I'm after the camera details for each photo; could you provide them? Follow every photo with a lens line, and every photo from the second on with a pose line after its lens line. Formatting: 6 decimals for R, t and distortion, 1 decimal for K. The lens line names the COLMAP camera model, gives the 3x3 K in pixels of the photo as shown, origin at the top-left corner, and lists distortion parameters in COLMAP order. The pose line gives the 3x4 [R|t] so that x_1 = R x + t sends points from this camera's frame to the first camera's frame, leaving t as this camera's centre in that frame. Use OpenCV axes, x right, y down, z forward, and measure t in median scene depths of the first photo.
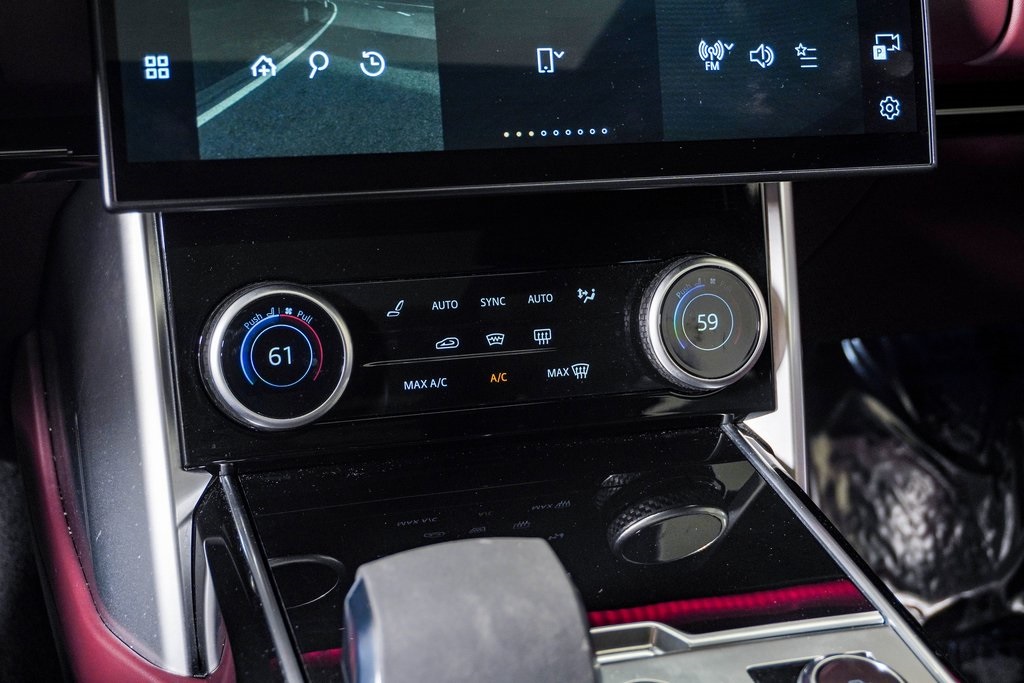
lens RADIAL K [[1585.2, 0, 511.9], [0, 1585.2, 344.5], [0, 0, 1]] dist [0.008827, 0.000000]
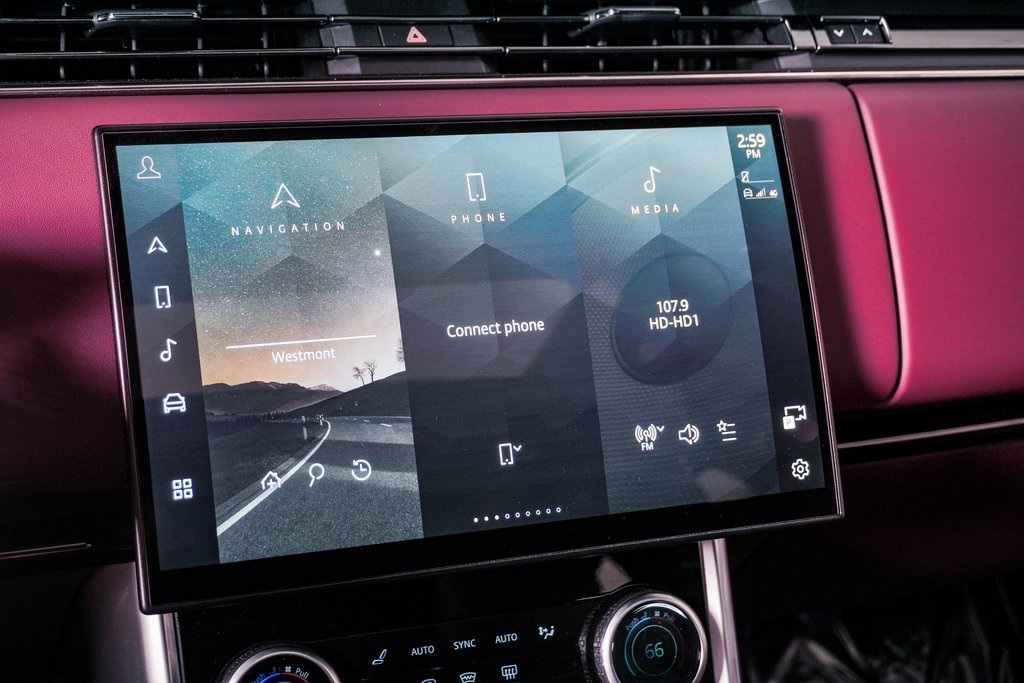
lens RADIAL K [[1703.2, 0, 512.2], [0, 1703.2, 340.3], [0, 0, 1]] dist [0.011356, 0.000000]
pose [[0.998441, -0.036255, 0.042430, -0.023241], [0.040605, 0.993474, -0.106586, -0.118520], [-0.038288, 0.108143, 0.993398, -0.247528]]
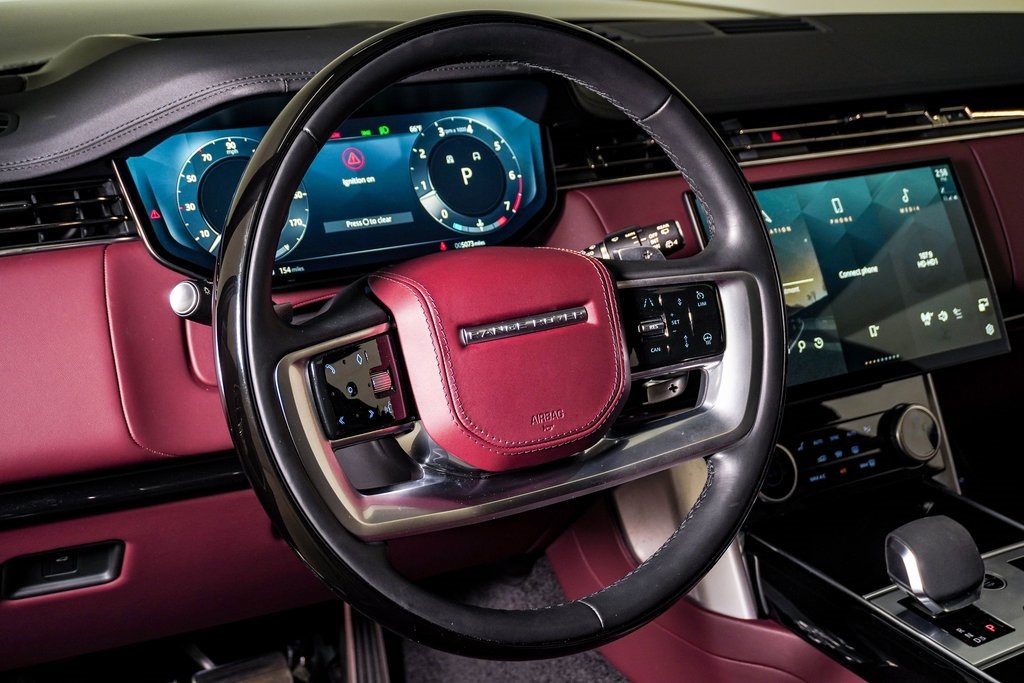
lens RADIAL K [[1400.1, 0, 512.9], [0, 1400.1, 341.6], [0, 0, 1]] dist [0.004959, 0.000000]
pose [[0.974123, -0.142869, 0.175138, -0.832417], [0.166150, 0.977972, -0.126351, 0.015630], [-0.153229, 0.152181, 0.976403, -0.943288]]
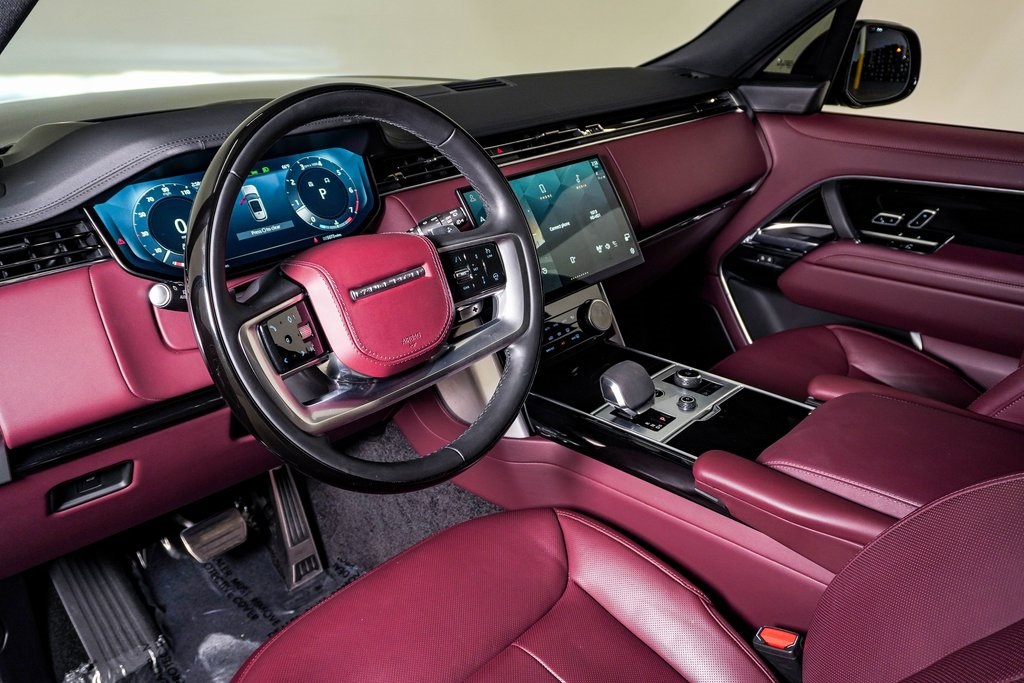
lens RADIAL K [[806.0, 0, 507.1], [0, 806.0, 341.4], [0, 0, 1]] dist [-0.020602, 0.030354]
pose [[0.877766, -0.294832, 0.377625, -0.919488], [0.317416, 0.948283, 0.002559, -0.033461], [-0.358850, 0.117618, 0.925955, -0.810426]]
